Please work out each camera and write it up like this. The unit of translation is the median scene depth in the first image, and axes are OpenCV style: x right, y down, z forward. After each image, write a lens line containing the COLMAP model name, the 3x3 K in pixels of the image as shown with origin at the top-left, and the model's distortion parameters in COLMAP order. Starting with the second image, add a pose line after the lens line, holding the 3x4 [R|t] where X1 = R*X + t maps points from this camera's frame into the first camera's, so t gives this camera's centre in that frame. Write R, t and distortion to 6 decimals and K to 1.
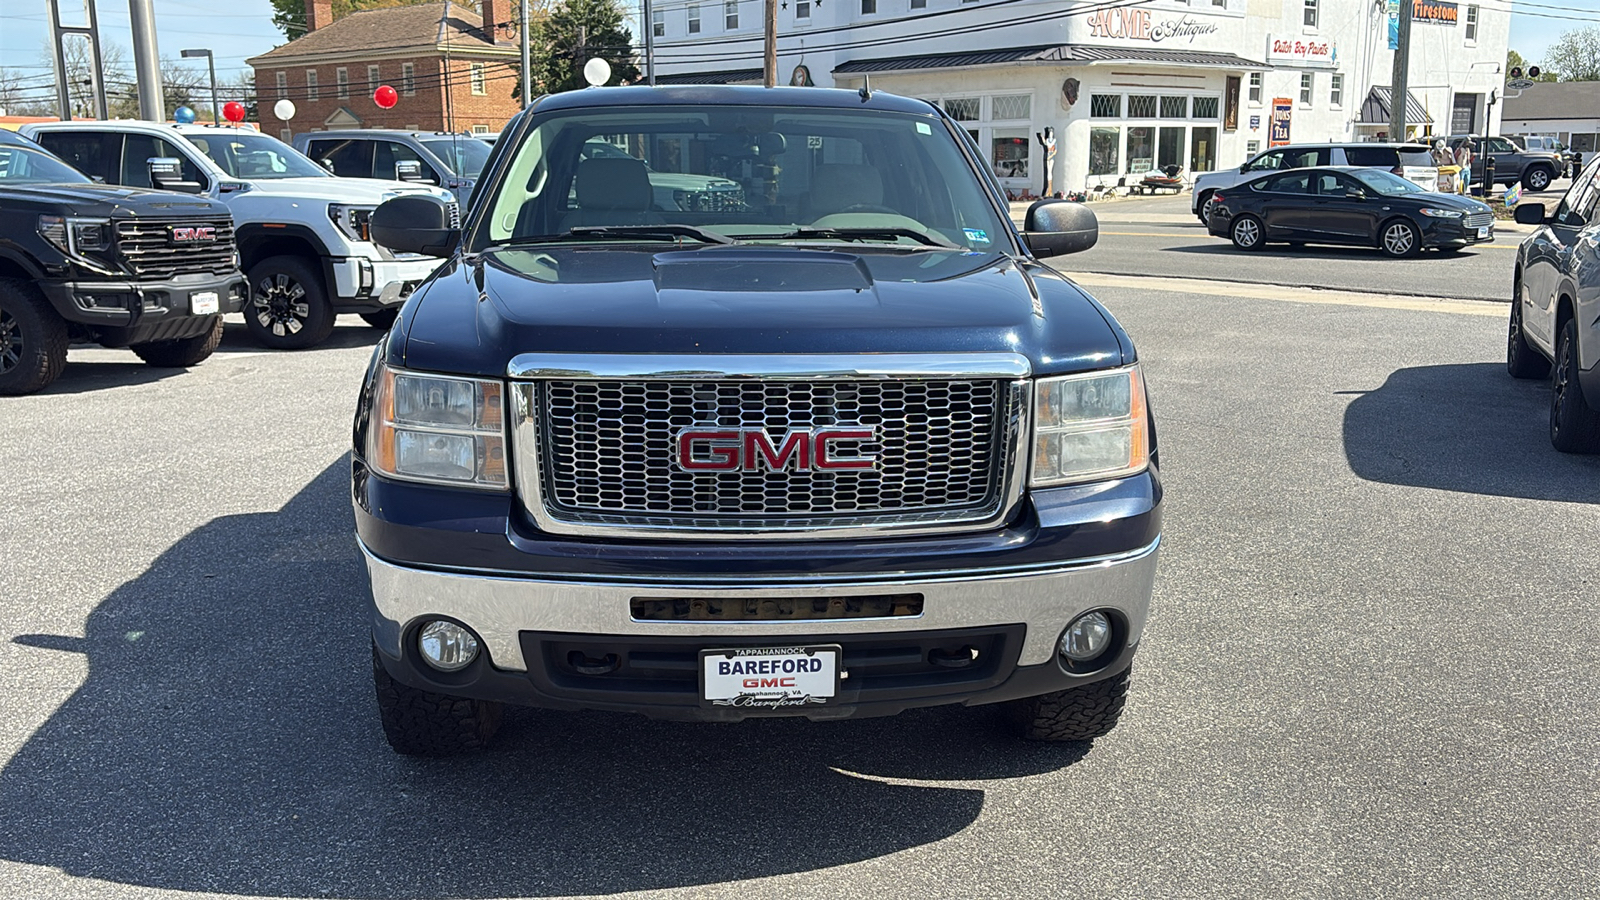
lens RADIAL K [[1482.8, 0, 793.7], [0, 1482.8, 465.6], [0, 0, 1]] dist [0.032662, 0.000000]
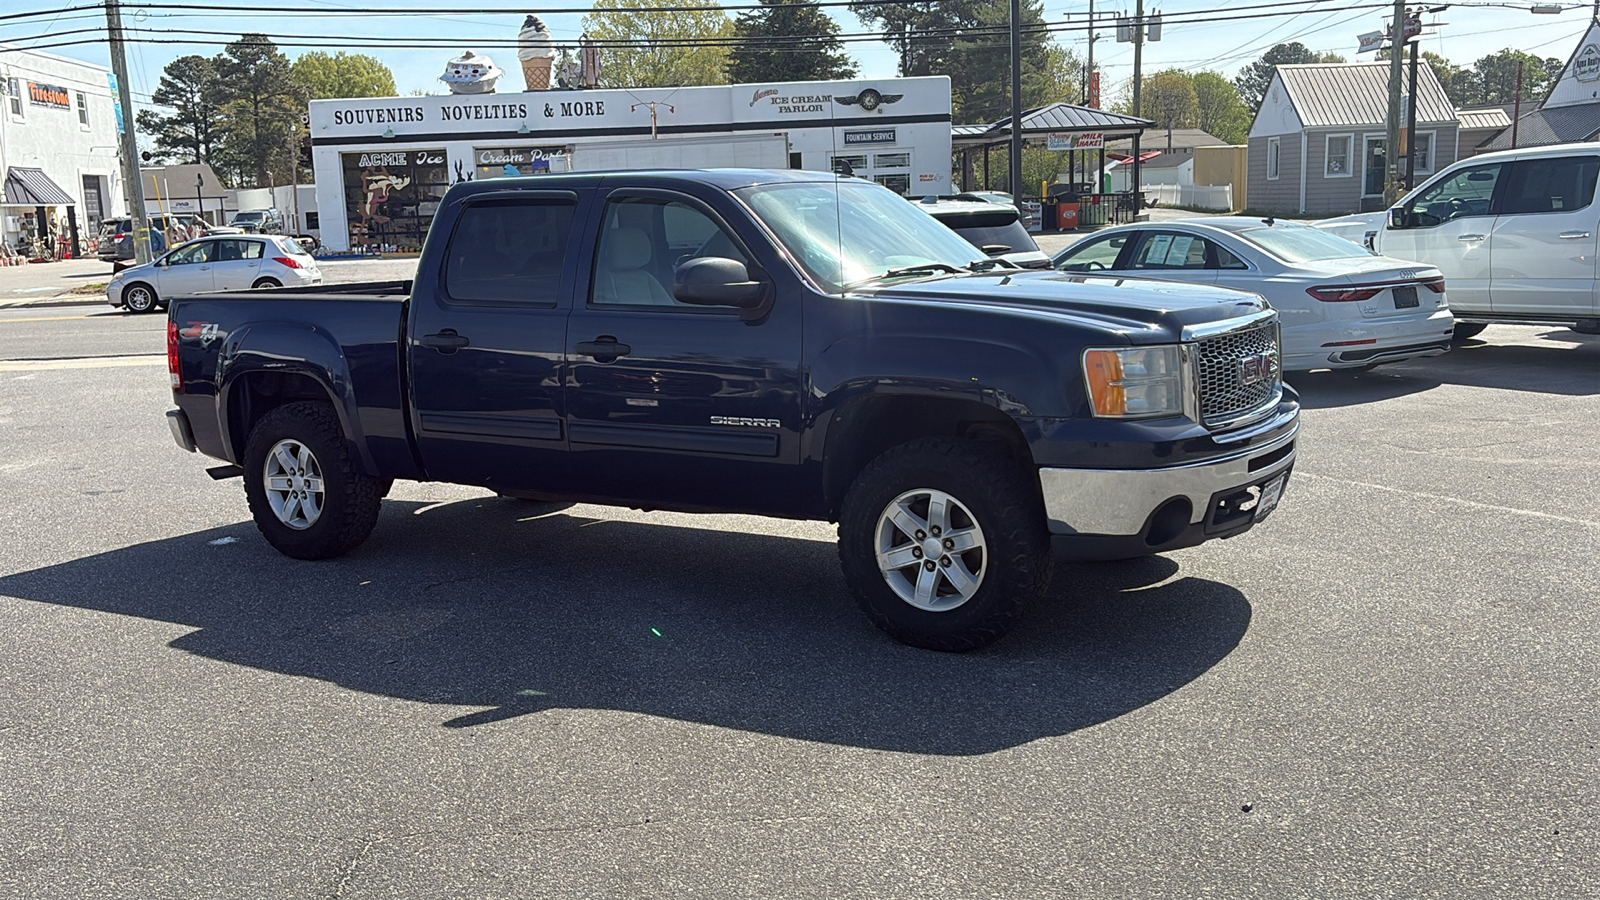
lens RADIAL K [[1482.8, 0, 754.3], [0, 1482.8, 448.4], [0, 0, 1]] dist [0.032662, 0.000000]
pose [[0.624589, -0.143597, 0.767639, -1.116556], [0.191828, 0.981045, 0.027437, -0.050915], [-0.757028, 0.130118, 0.640295, 0.204578]]
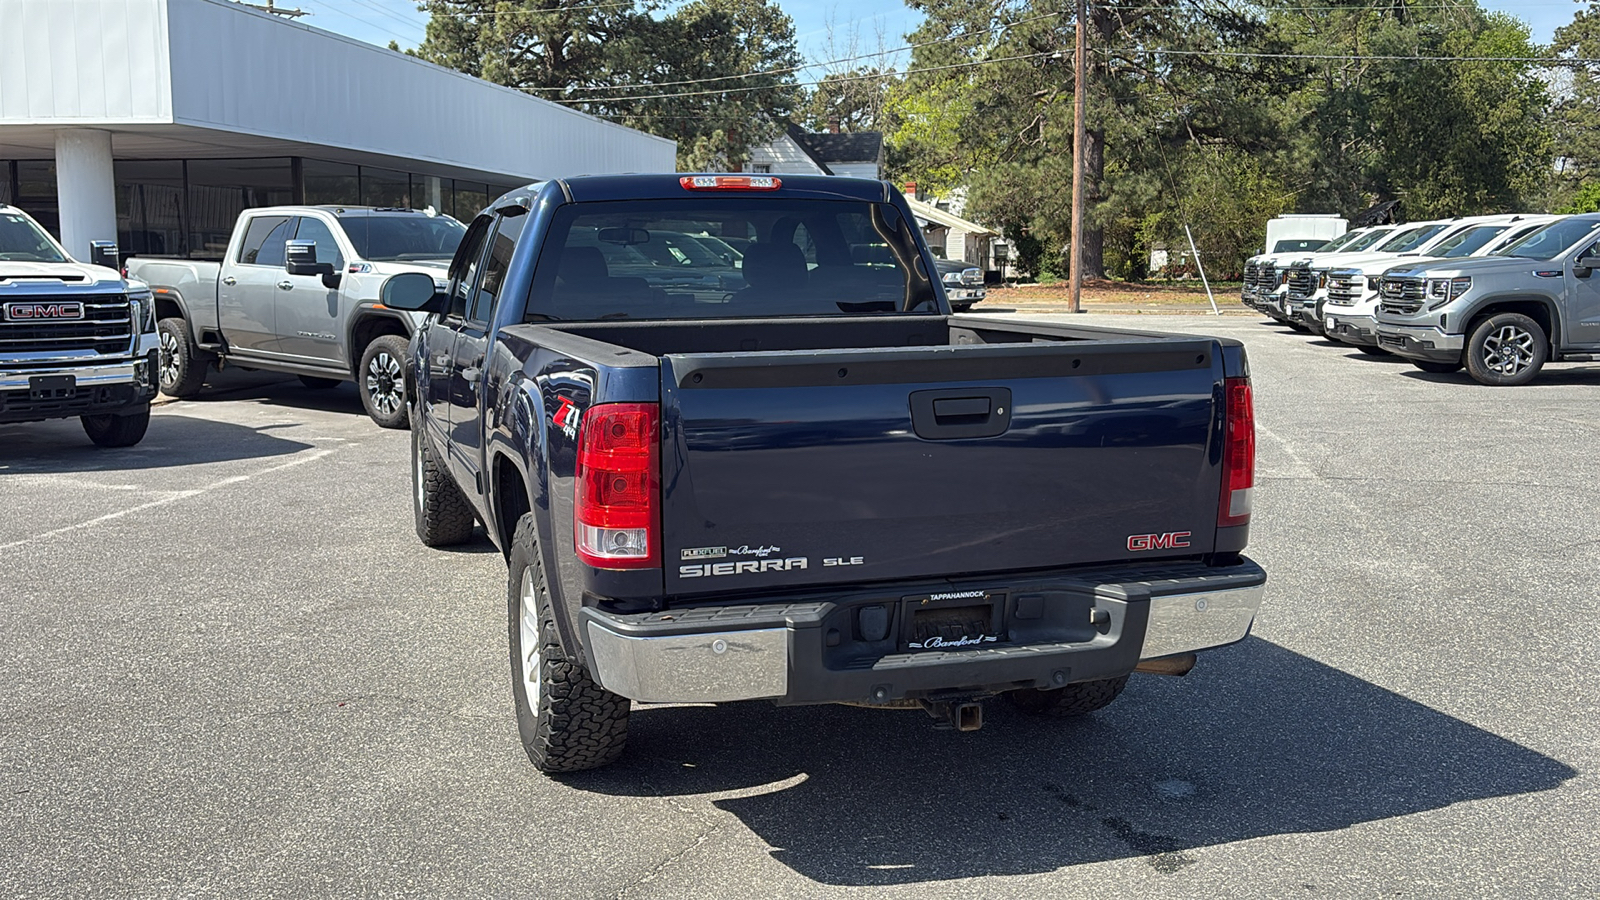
lens RADIAL K [[1482.8, 0, 745.7], [0, 1482.8, 432.0], [0, 0, 1]] dist [0.032662, 0.000000]
pose [[-0.974923, 0.029998, -0.220513, 0.180355], [-0.041195, 0.949422, 0.311288, -0.479445], [0.218698, 0.312566, -0.924378, 2.380504]]
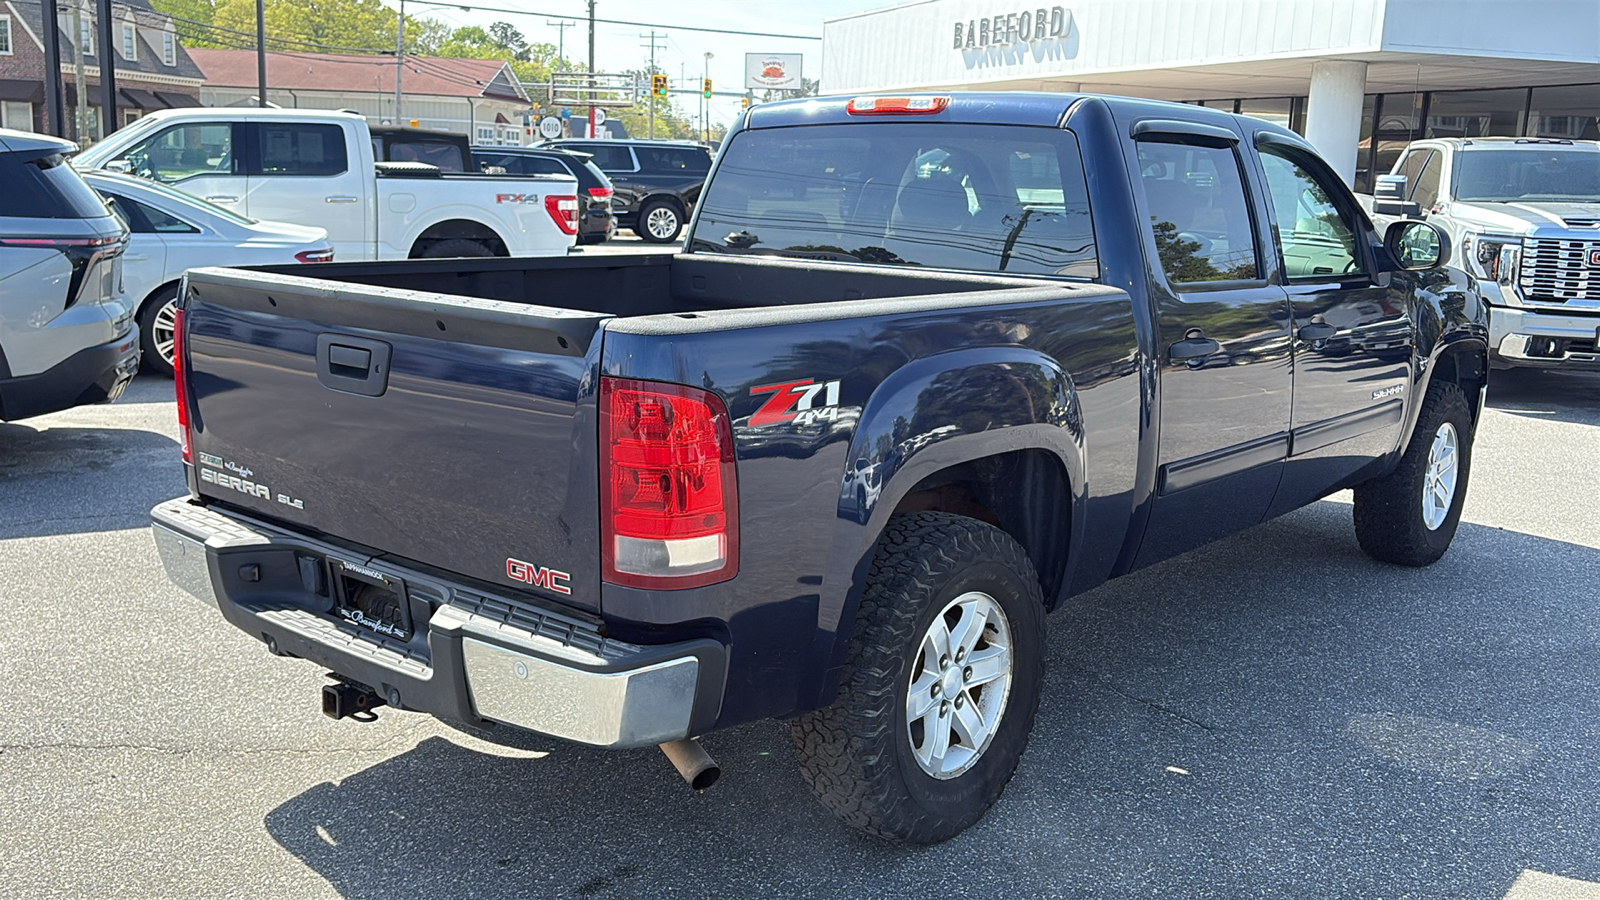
lens RADIAL K [[1482.8, 0, 784.3], [0, 1482.8, 418.1], [0, 0, 1]] dist [0.032662, 0.000000]
pose [[-0.707281, -0.139038, 0.693125, -0.687428], [0.112196, 0.945964, 0.304244, -0.417504], [-0.697973, 0.292951, -0.653463, 2.015217]]
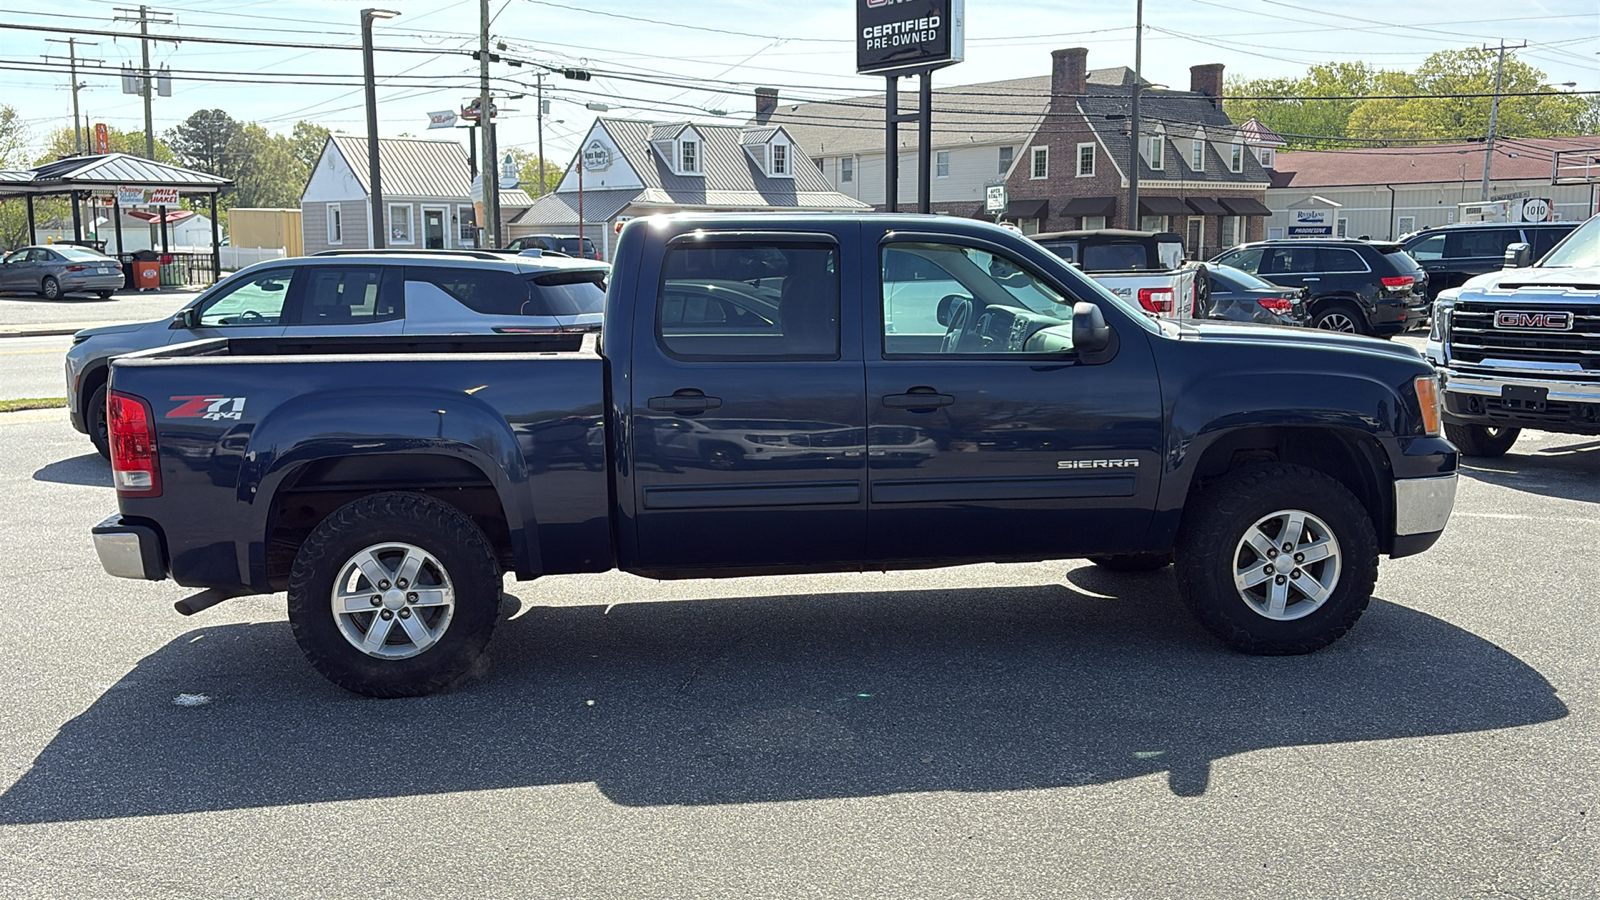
lens RADIAL K [[1482.8, 0, 770.1], [0, 1482.8, 458.6], [0, 0, 1]] dist [0.032662, 0.000000]
pose [[-0.032698, -0.136533, 0.990096, -1.391823], [0.212134, 0.967107, 0.140369, -0.268425], [-0.976693, 0.214623, -0.002659, 1.213397]]
